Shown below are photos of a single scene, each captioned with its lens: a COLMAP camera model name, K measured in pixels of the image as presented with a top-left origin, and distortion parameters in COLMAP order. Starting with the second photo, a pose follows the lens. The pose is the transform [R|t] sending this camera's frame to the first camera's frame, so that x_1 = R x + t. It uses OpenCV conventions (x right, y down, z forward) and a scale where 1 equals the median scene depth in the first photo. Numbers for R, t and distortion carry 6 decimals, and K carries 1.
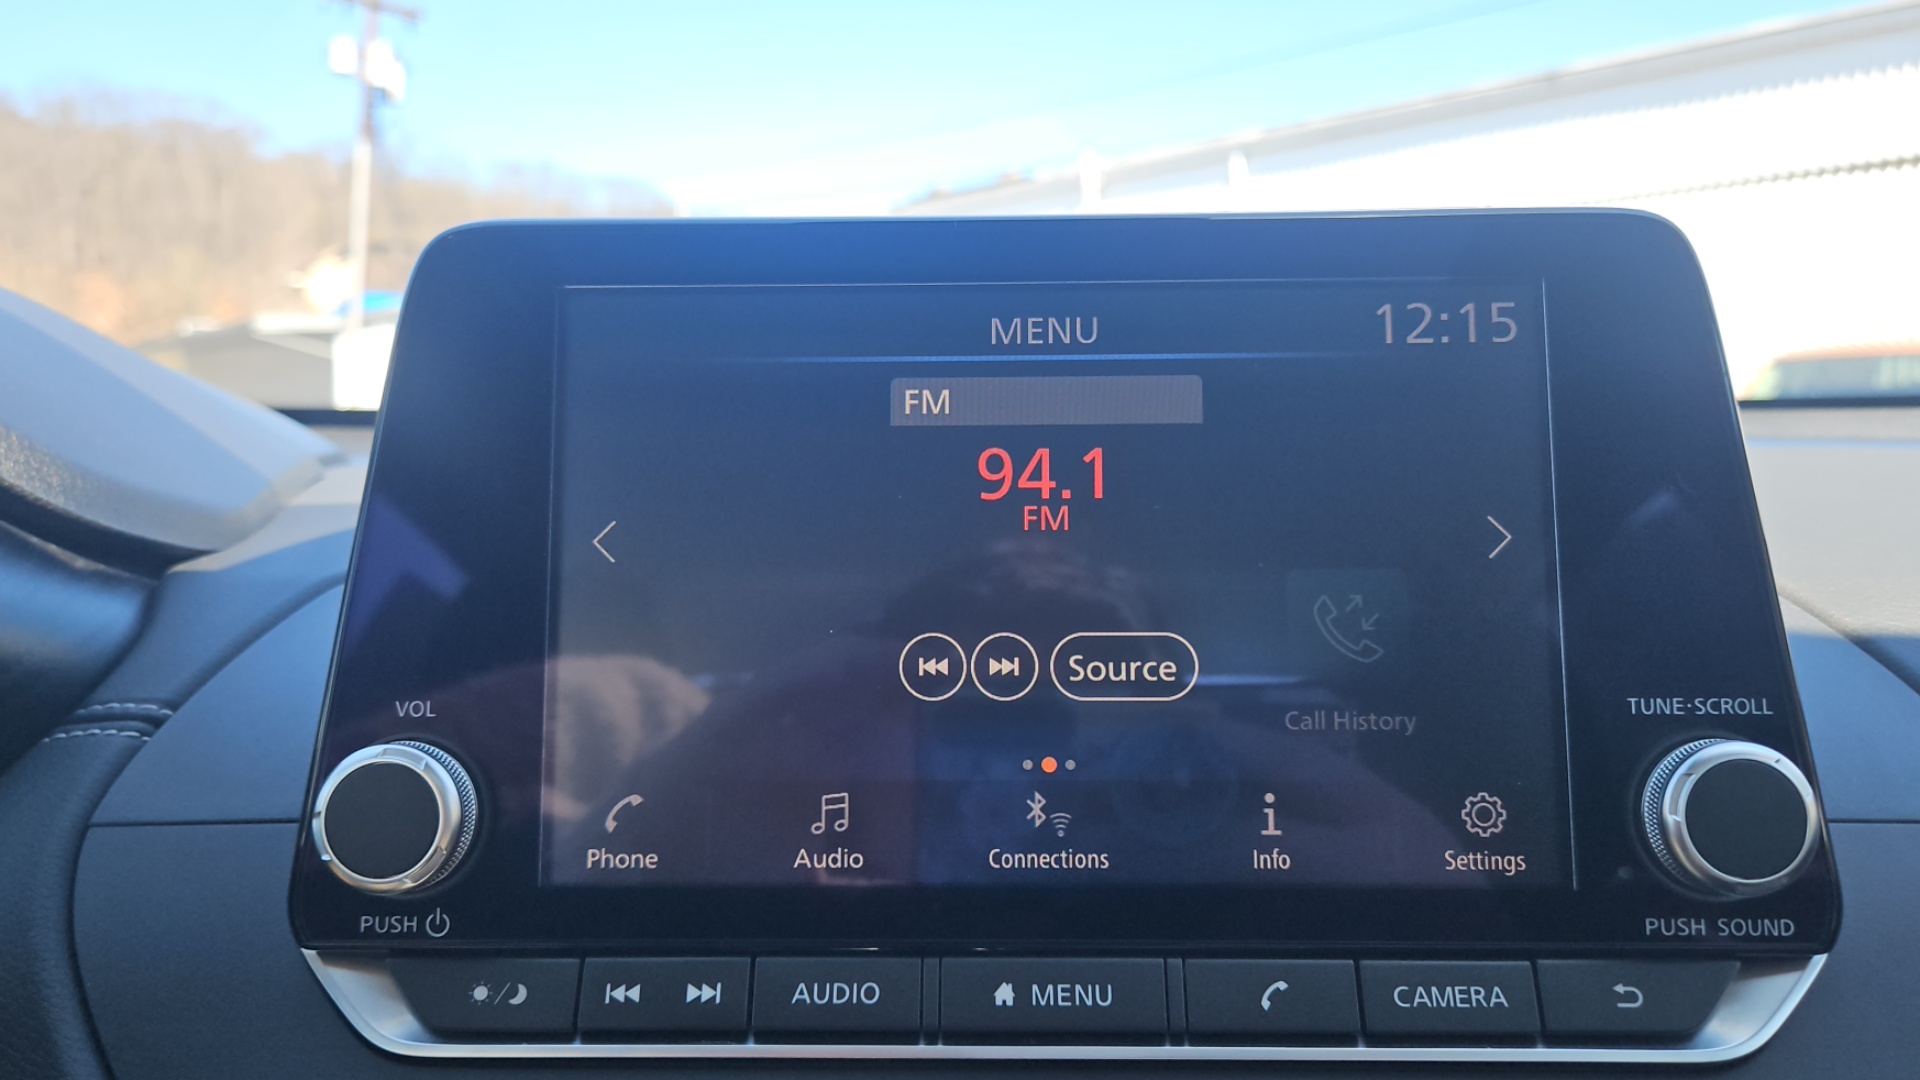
lens RADIAL K [[1445.0, 0, 955.3], [0, 1445.0, 549.8], [0, 0, 1]] dist [0.036752, -0.028082]
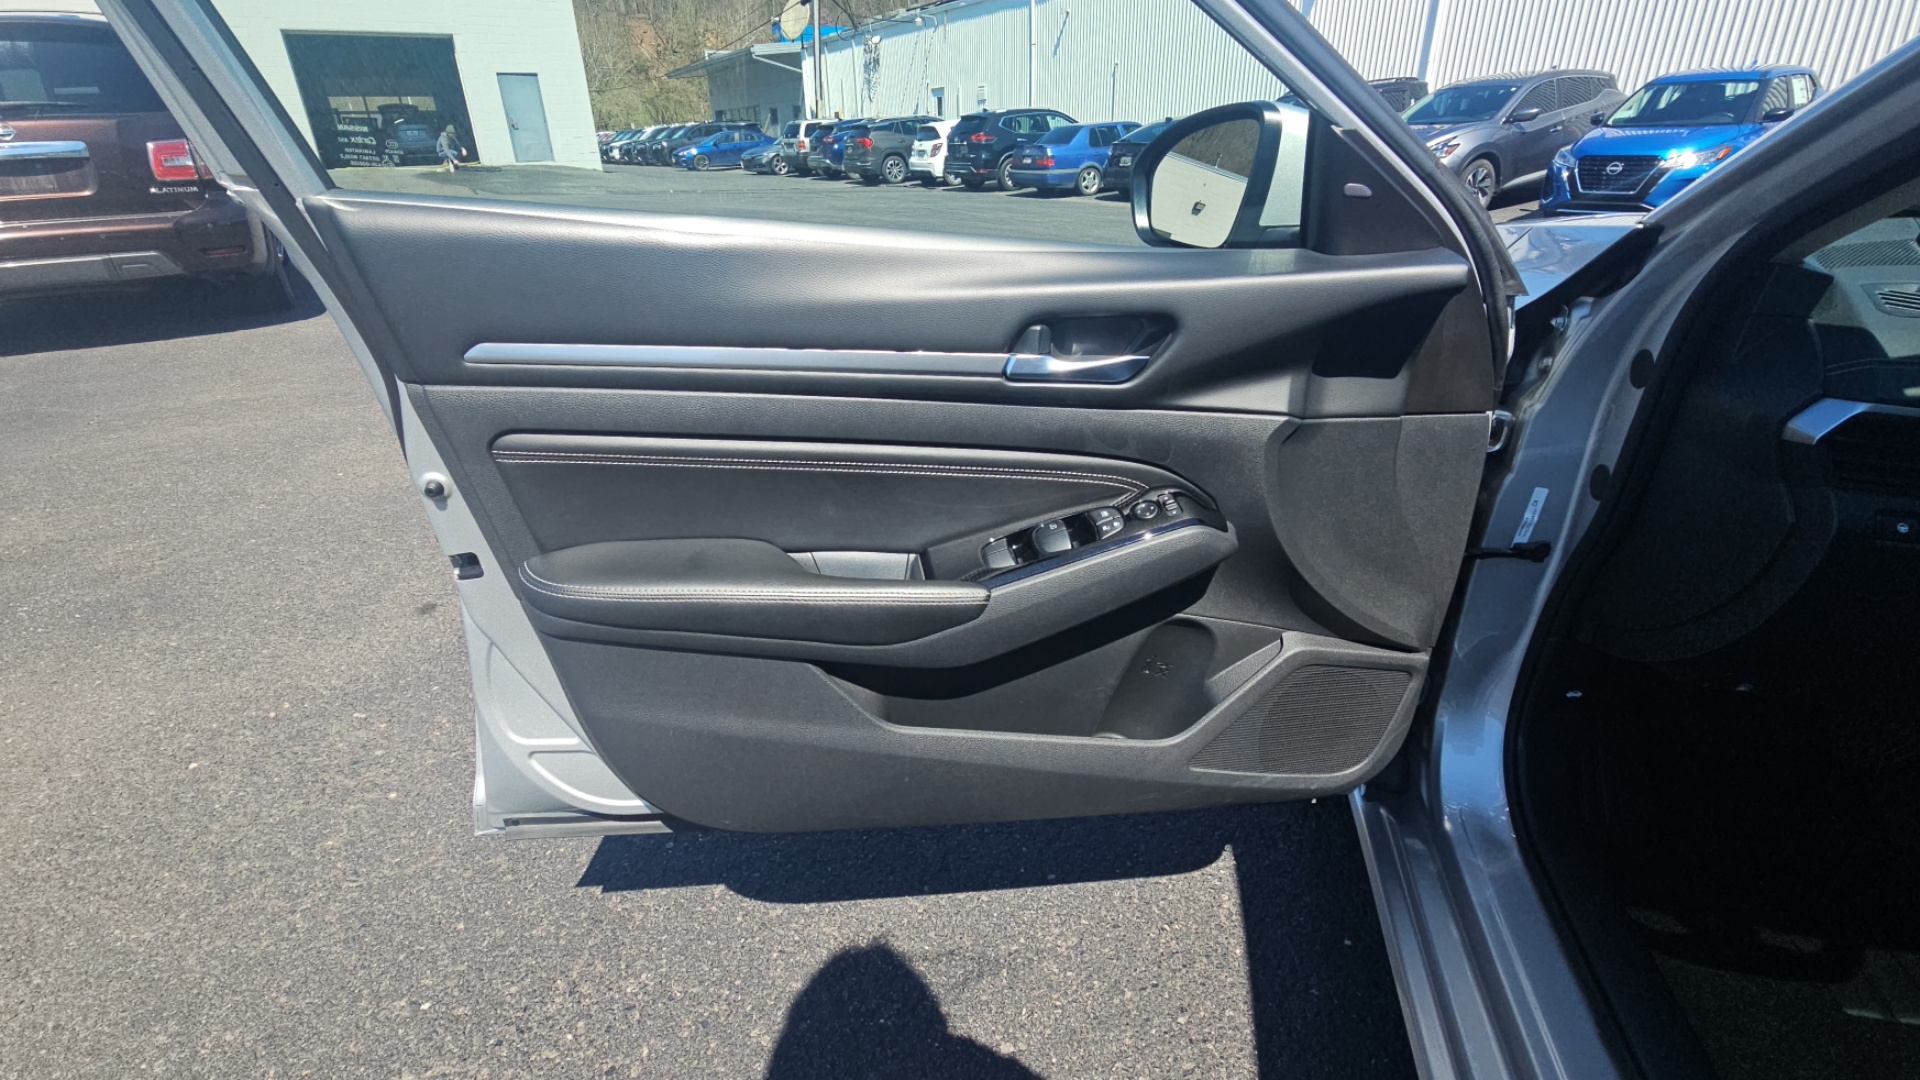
lens RADIAL K [[858.8, 0, 954.7], [0, 858.8, 531.7], [0, 0, 1]] dist [0.016760, -0.009938]
pose [[0.976371, 0.073064, -0.203375, -4.882768], [0.005422, 0.932531, 0.361049, -0.299433], [0.216033, -0.353620, 0.910100, -1.771852]]
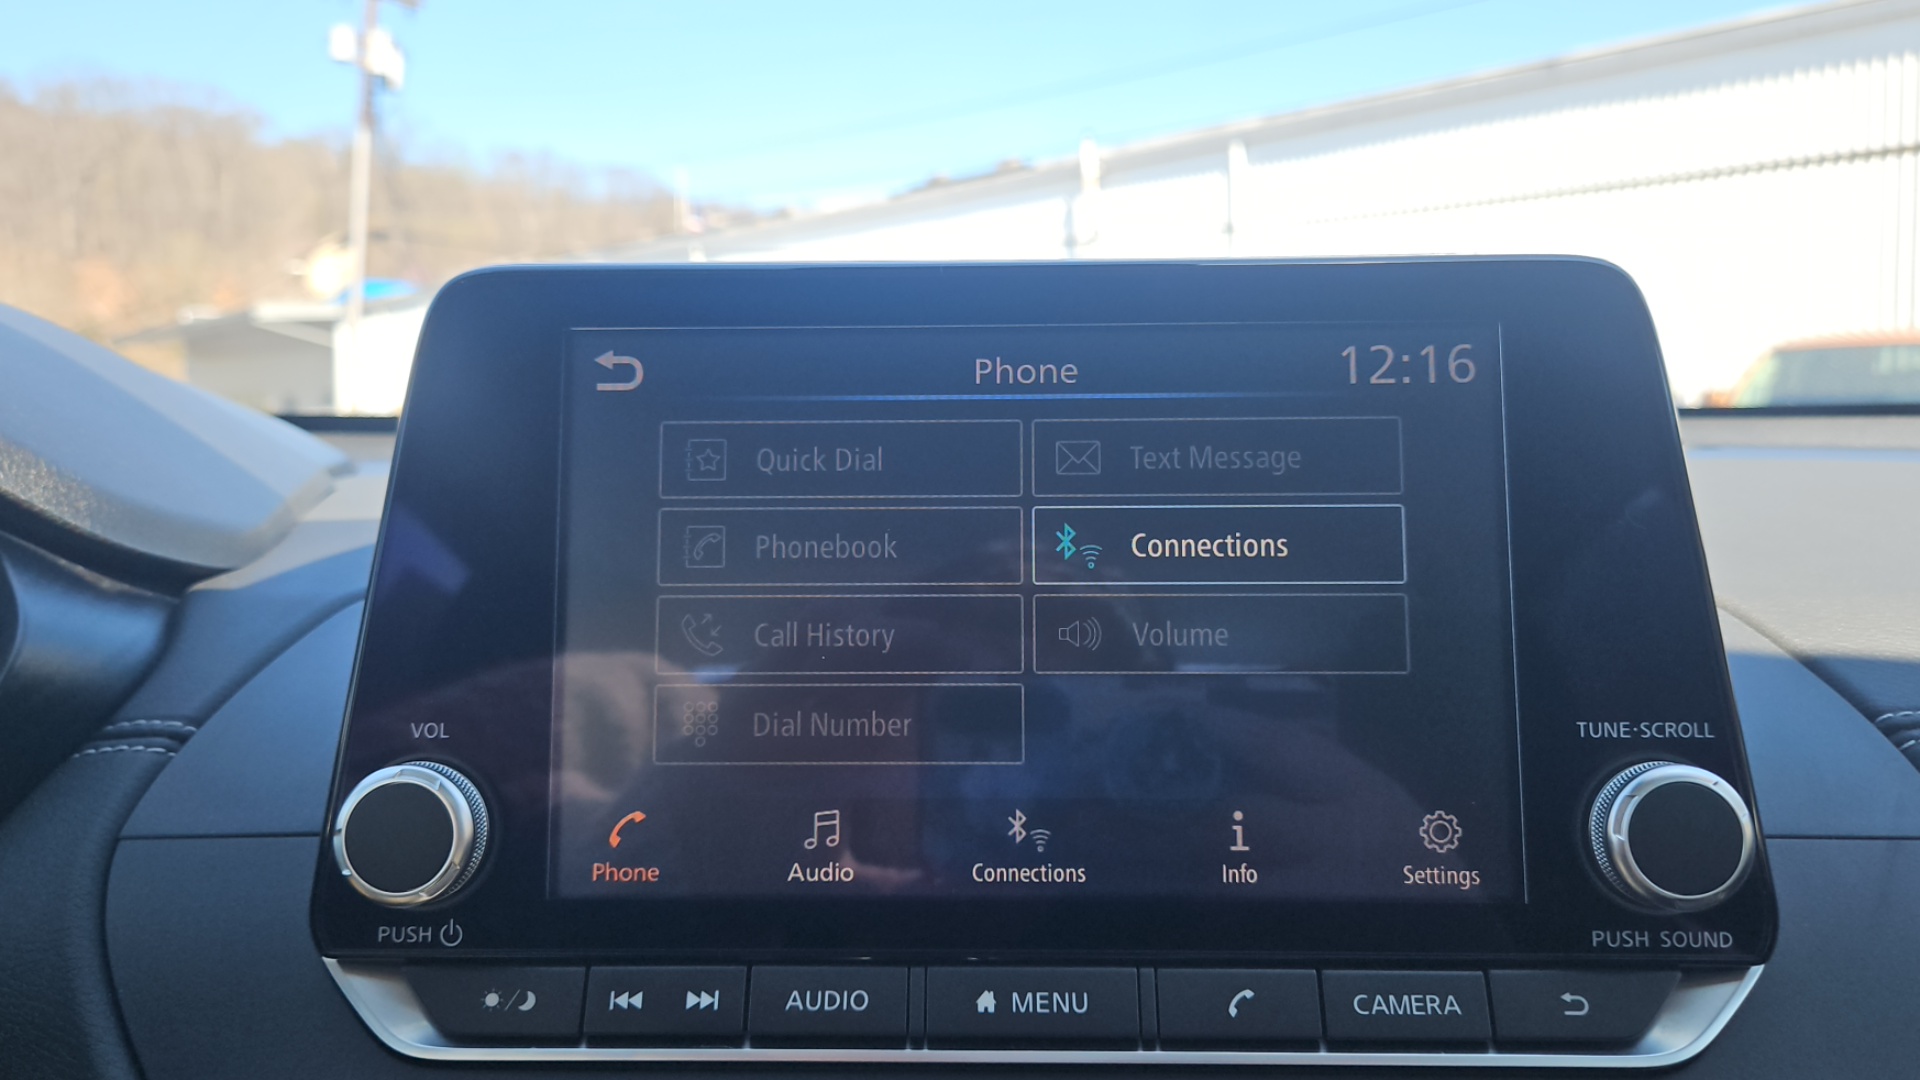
lens RADIAL K [[1445.0, 0, 951.9], [0, 1445.0, 549.4], [0, 0, 1]] dist [0.036752, -0.028082]
pose [[0.999997, 0.000651, -0.002463, 0.010845], [-0.000631, 0.999967, 0.008064, -0.031163], [0.002468, -0.008062, 0.999964, -0.054636]]
